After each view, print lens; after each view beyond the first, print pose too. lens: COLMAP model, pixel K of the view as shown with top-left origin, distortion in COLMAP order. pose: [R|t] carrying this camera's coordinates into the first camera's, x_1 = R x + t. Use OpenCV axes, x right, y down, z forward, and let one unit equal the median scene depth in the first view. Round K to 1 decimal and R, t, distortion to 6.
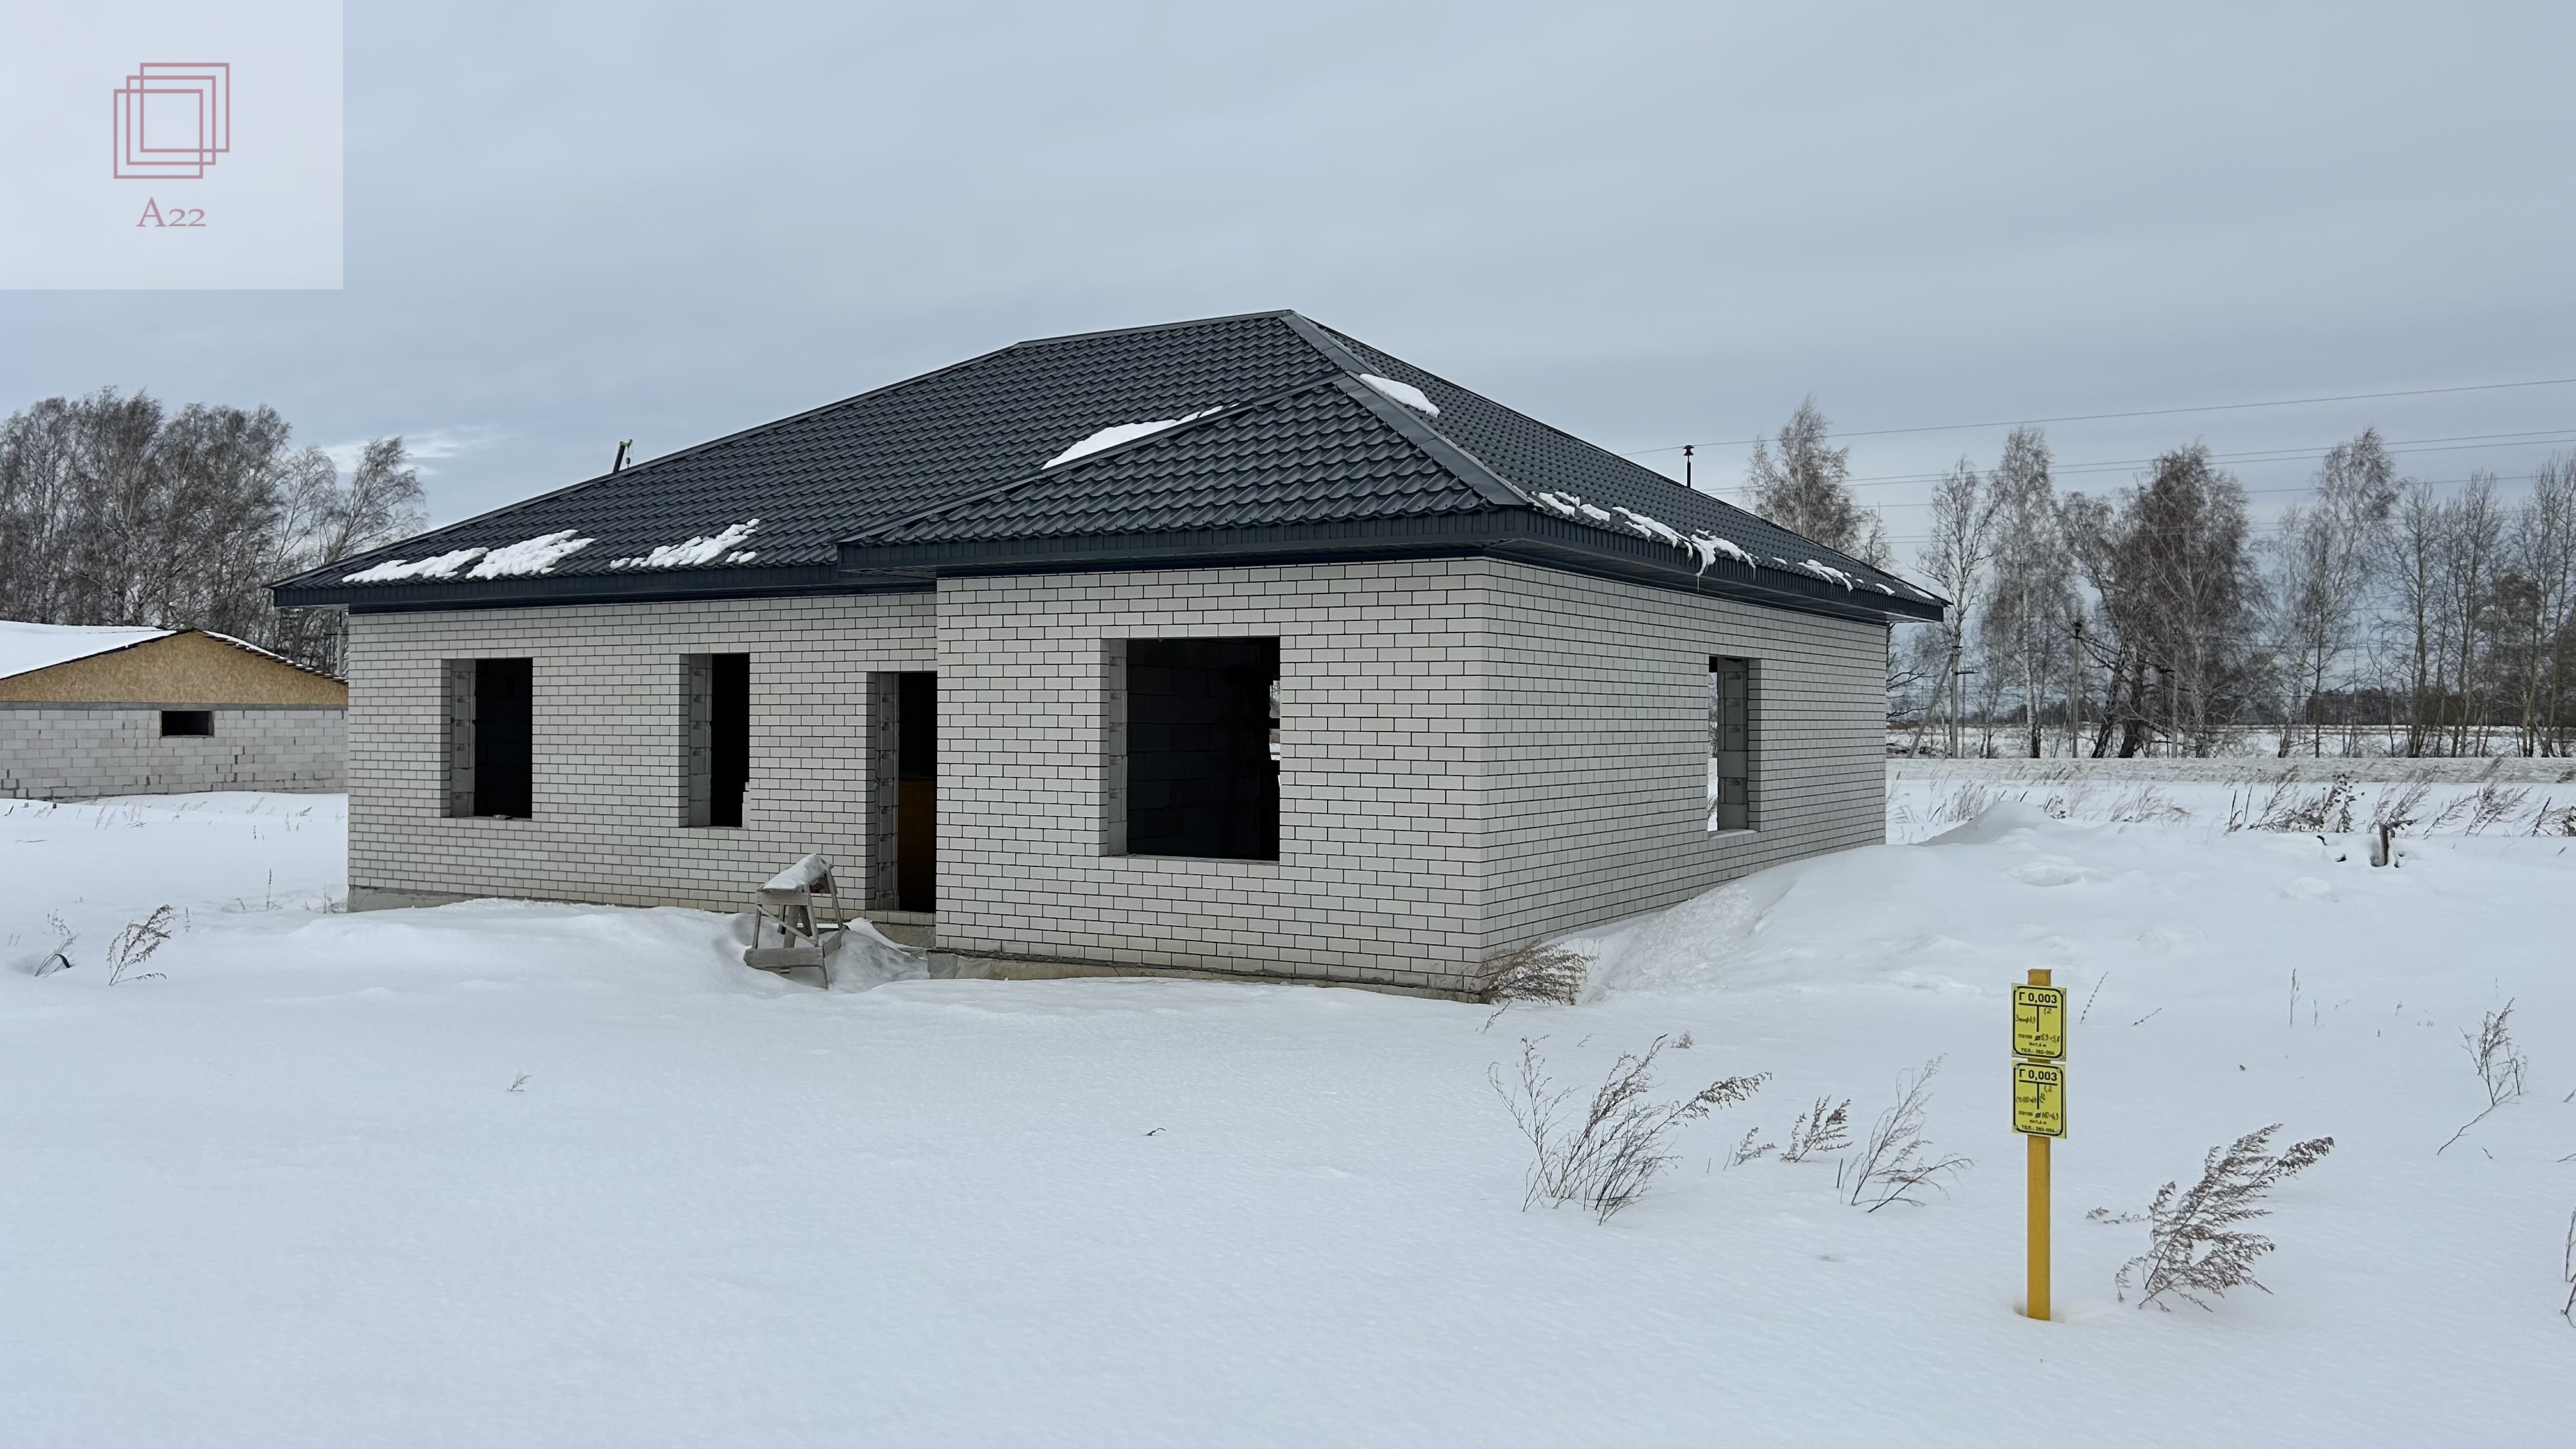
lens RADIAL K [[1938.4, 0, 1264.1], [0, 1938.4, 728.9], [0, 0, 1]] dist [0.086231, -0.027290]
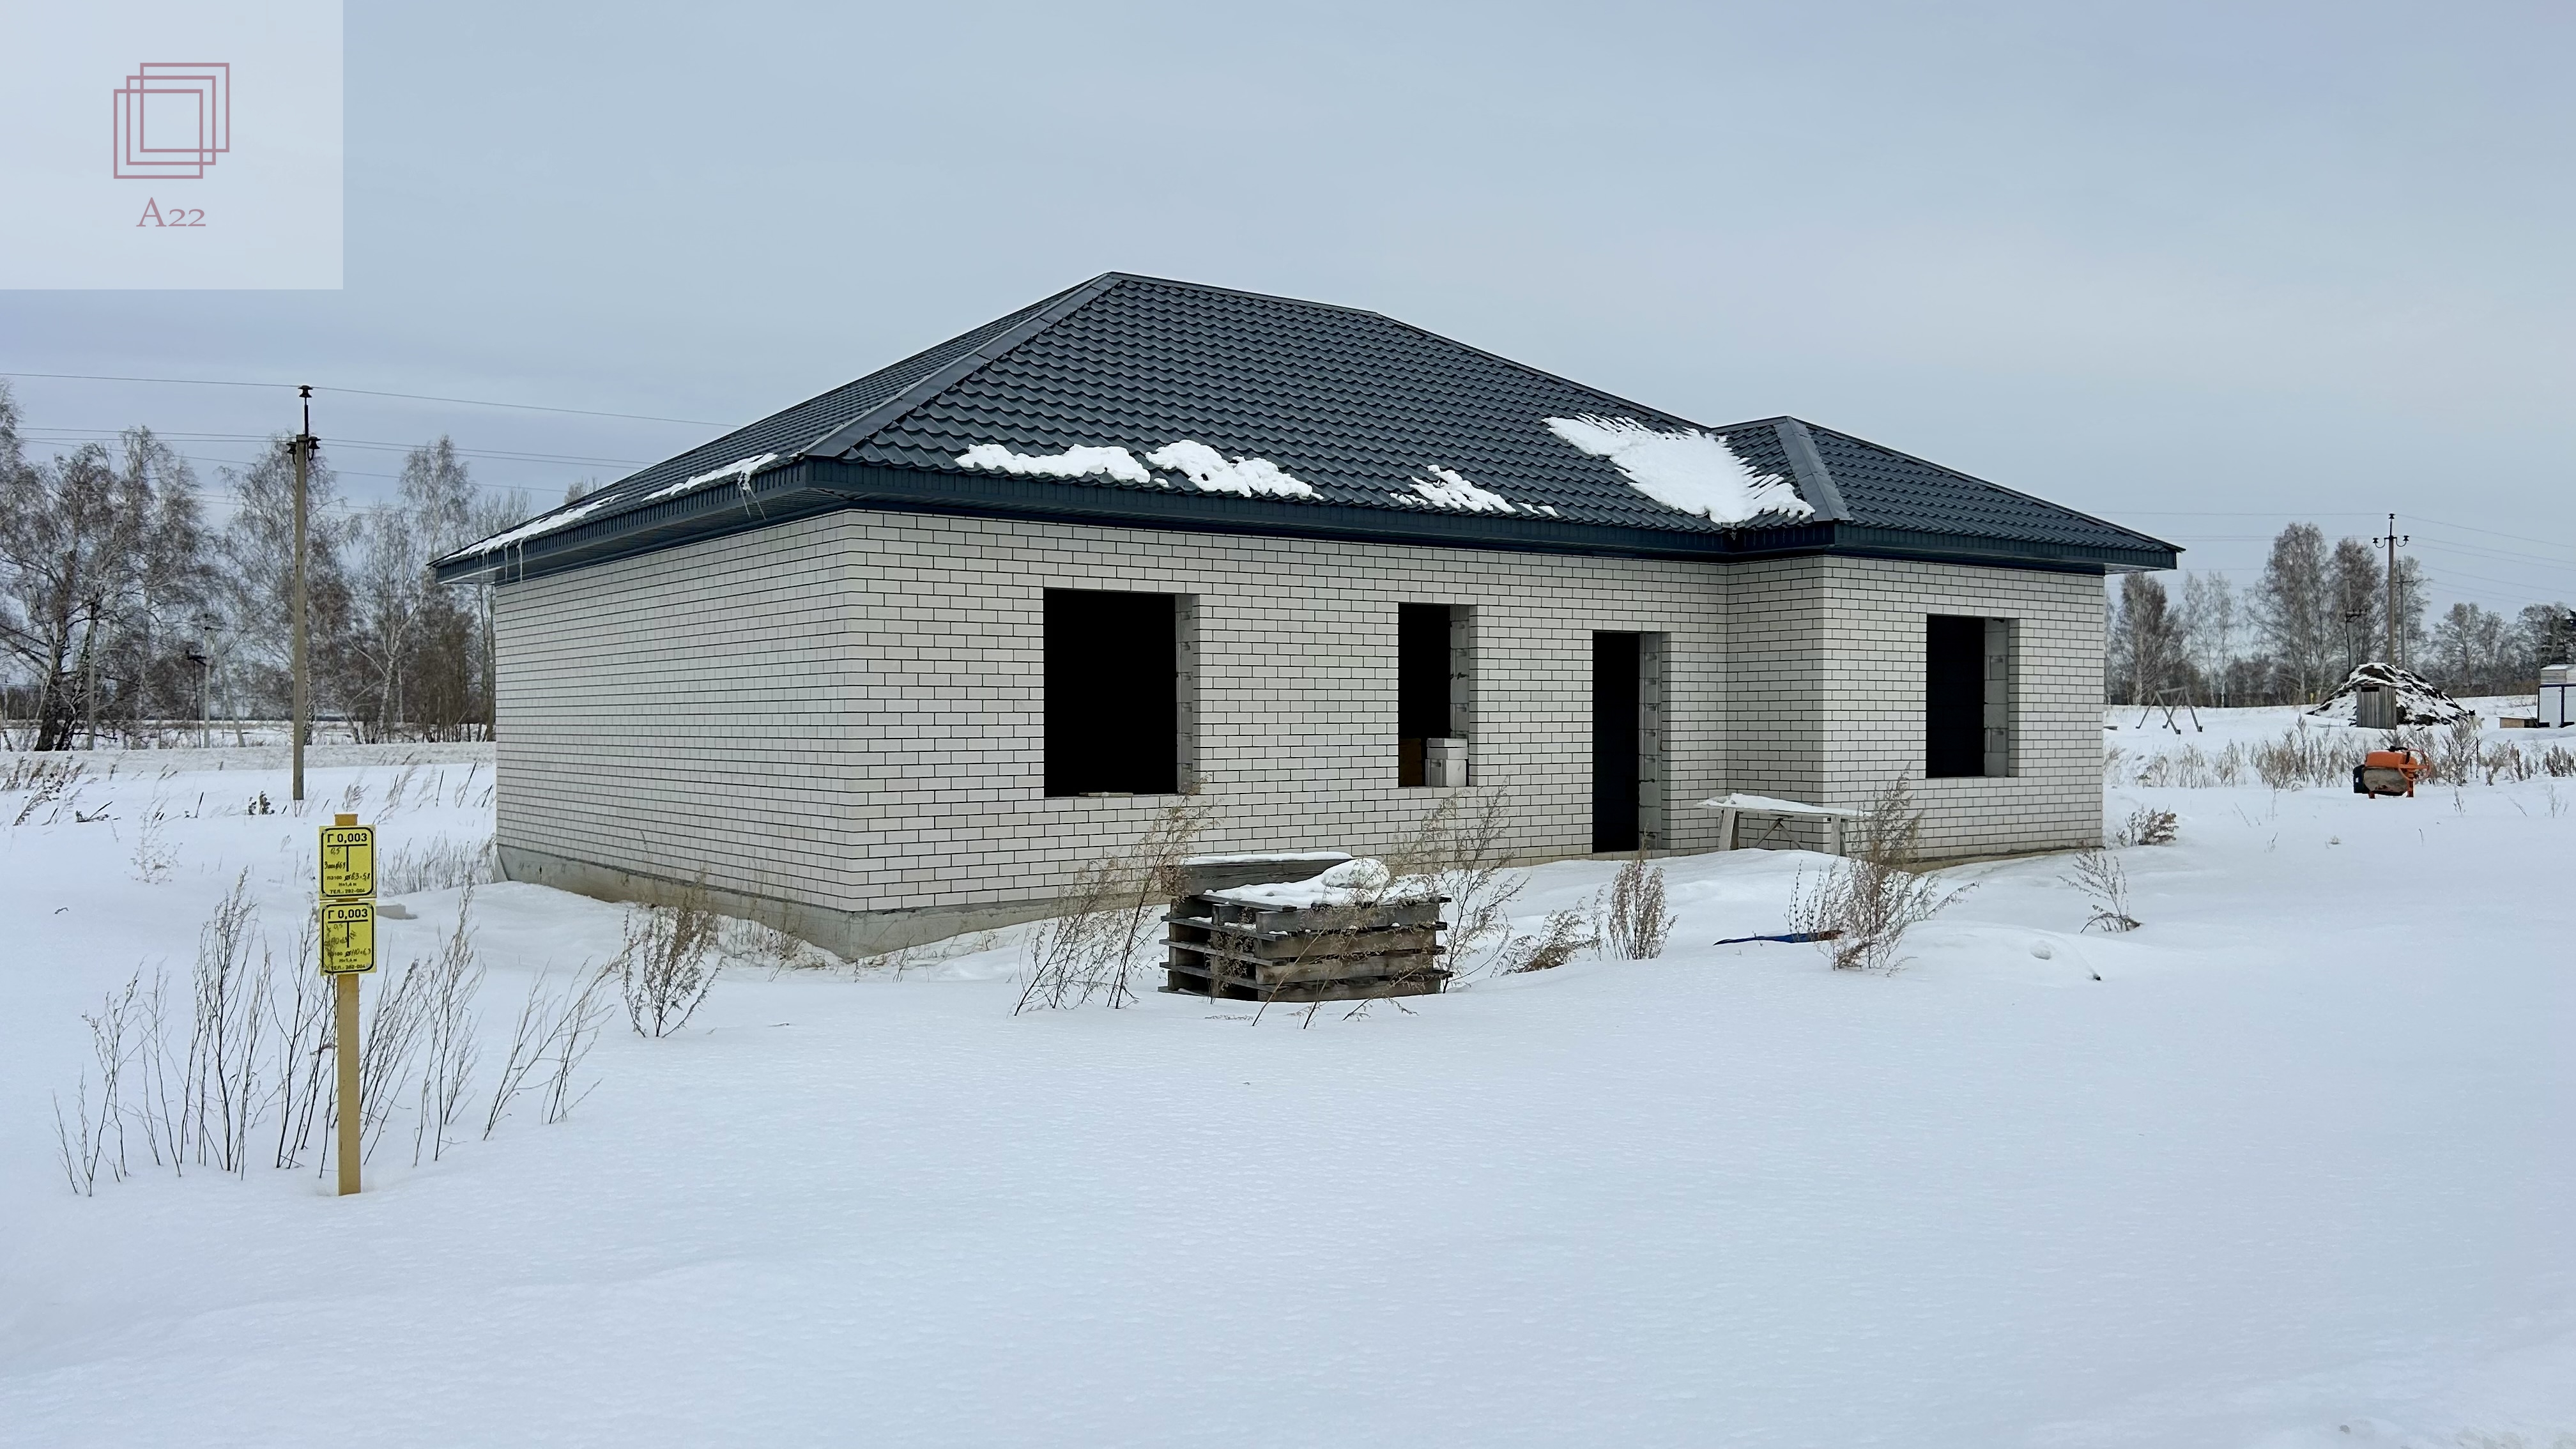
lens RADIAL K [[1938.4, 0, 1256.2], [0, 1938.4, 762.2], [0, 0, 1]] dist [0.086231, -0.027290]
pose [[0.401106, -0.024248, 0.915711, -1.041743], [0.007324, 0.999703, 0.023264, 0.014011], [-0.916002, -0.002625, 0.401164, 0.619713]]
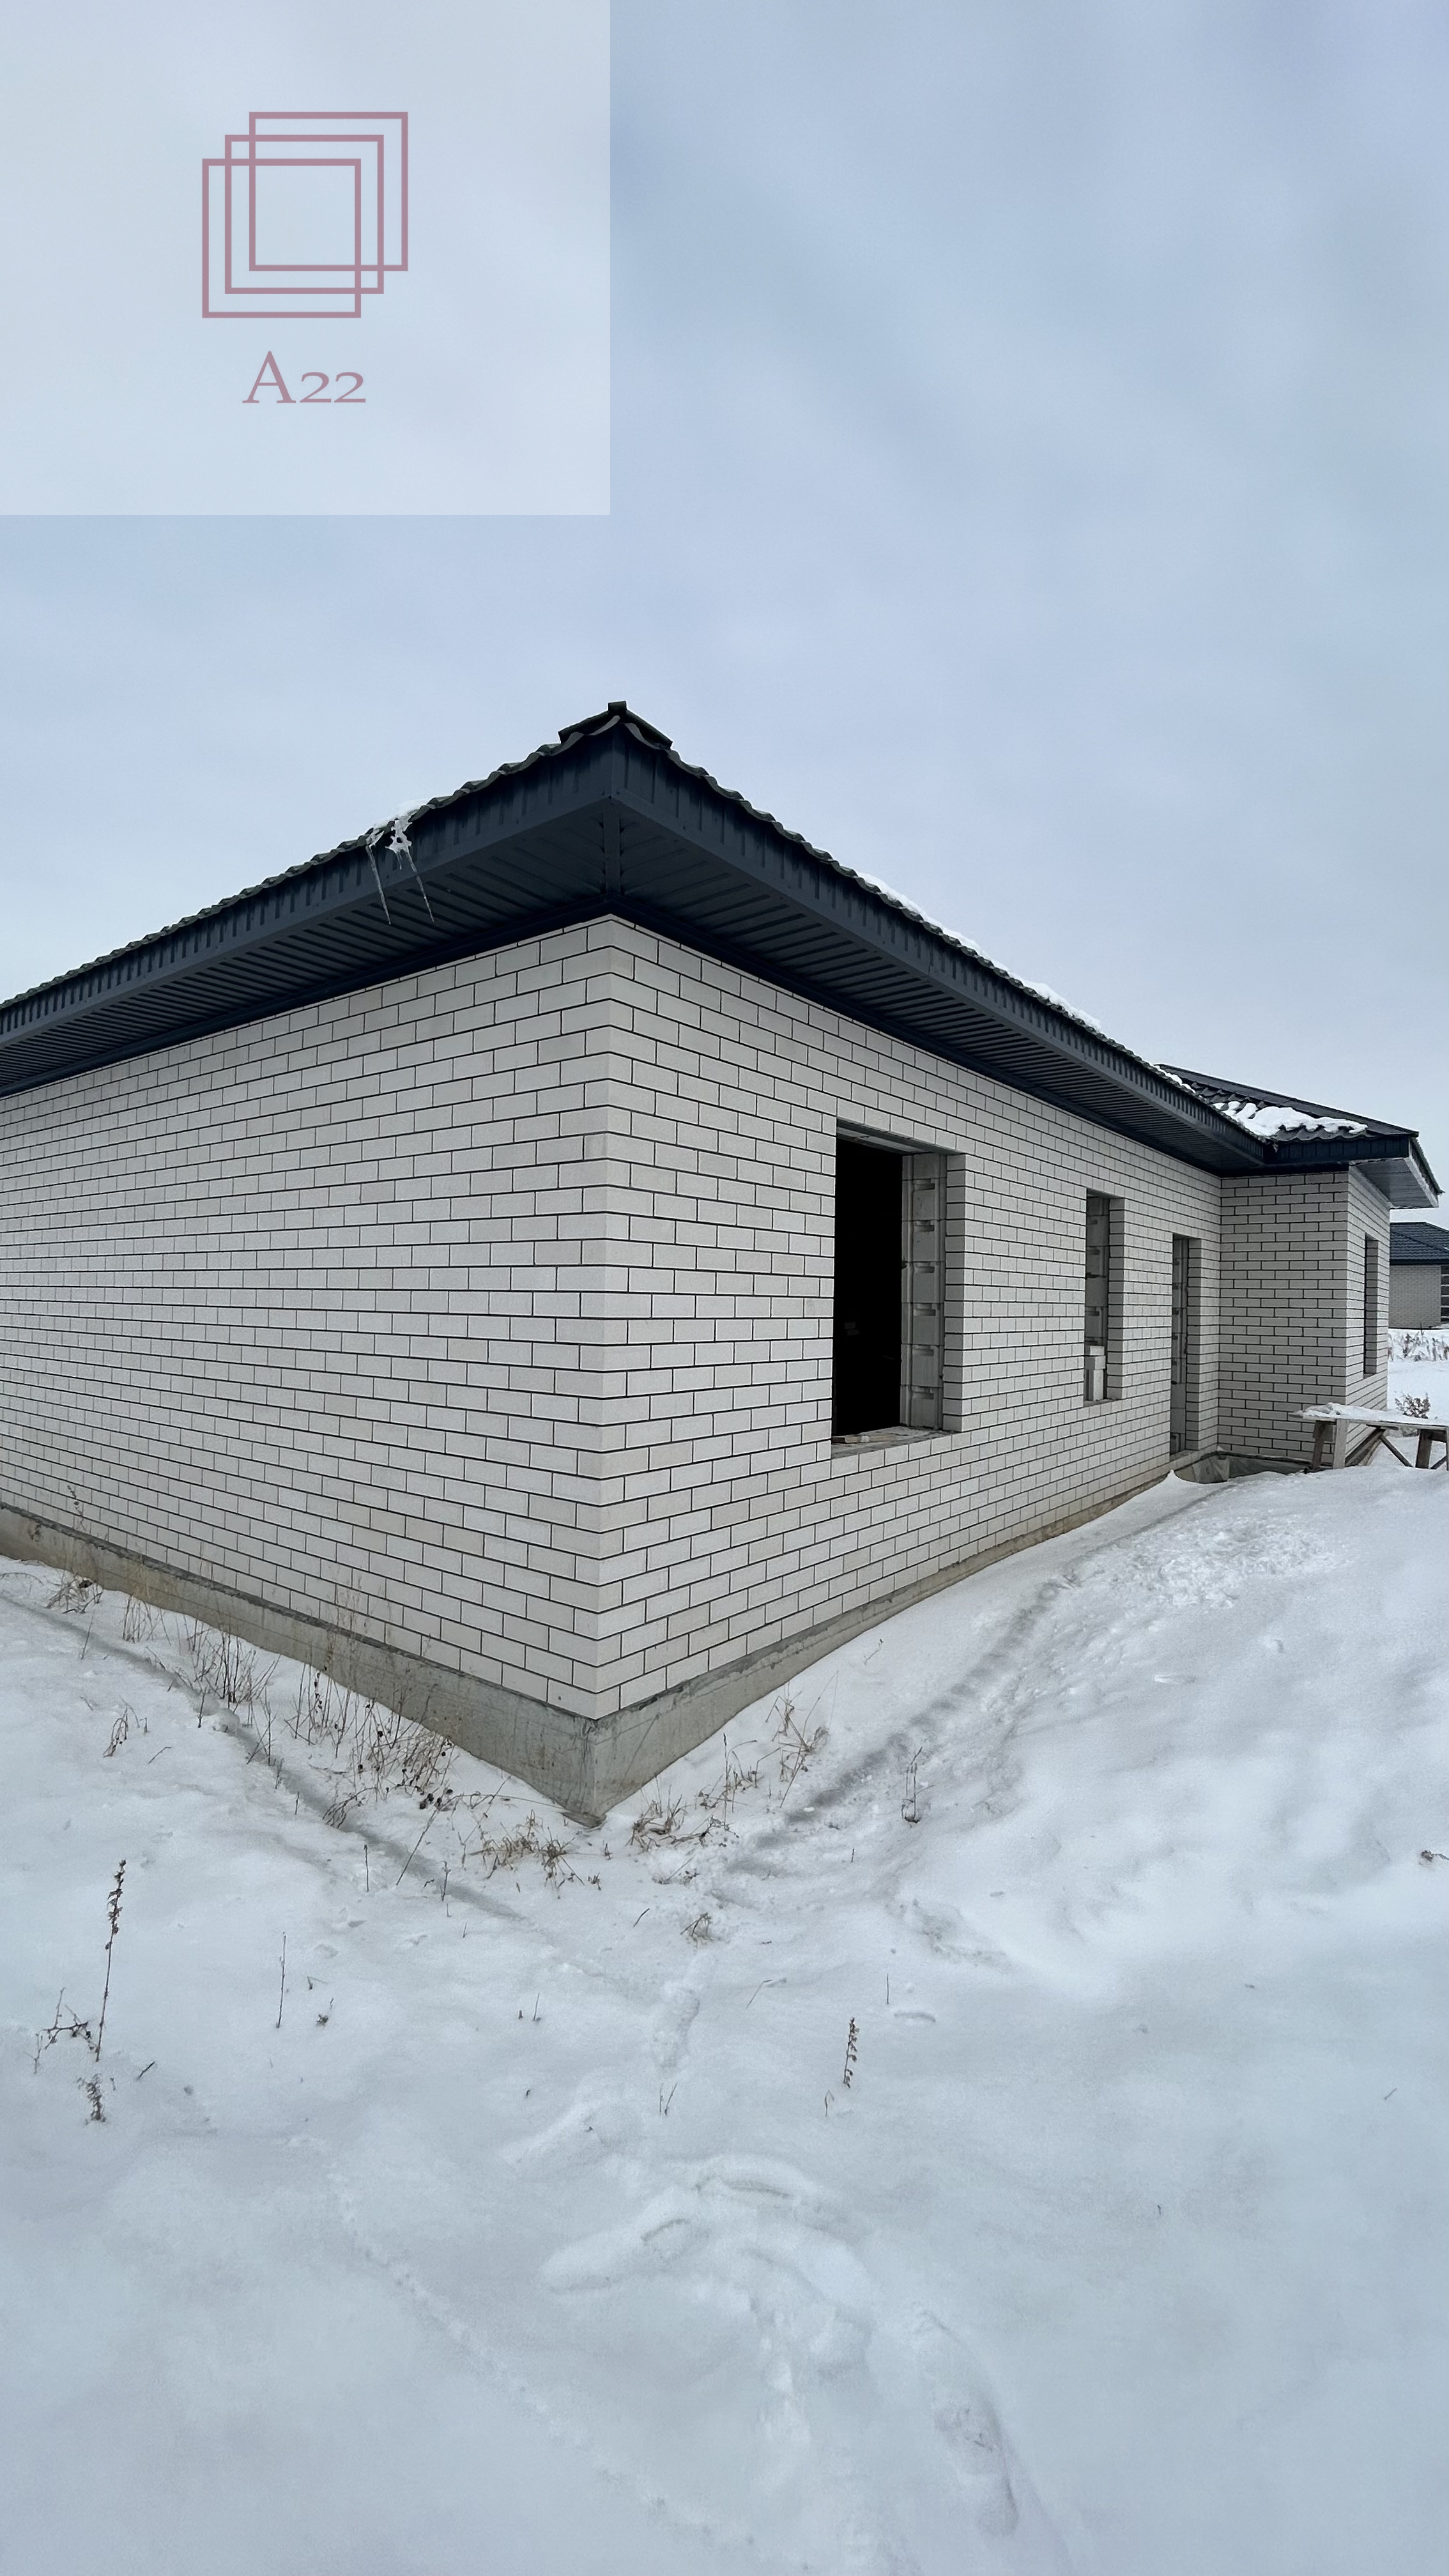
lens RADIAL K [[1043.8, 0, 696.6], [0, 1043.8, 1295.3], [0, 0, 1]] dist [-0.001993, -0.000053]
pose [[0.126274, 0.005262, 0.991981, -0.653855], [-0.014195, 0.999893, -0.003497, 0.007662], [-0.991894, -0.013640, 0.126335, 0.983344]]
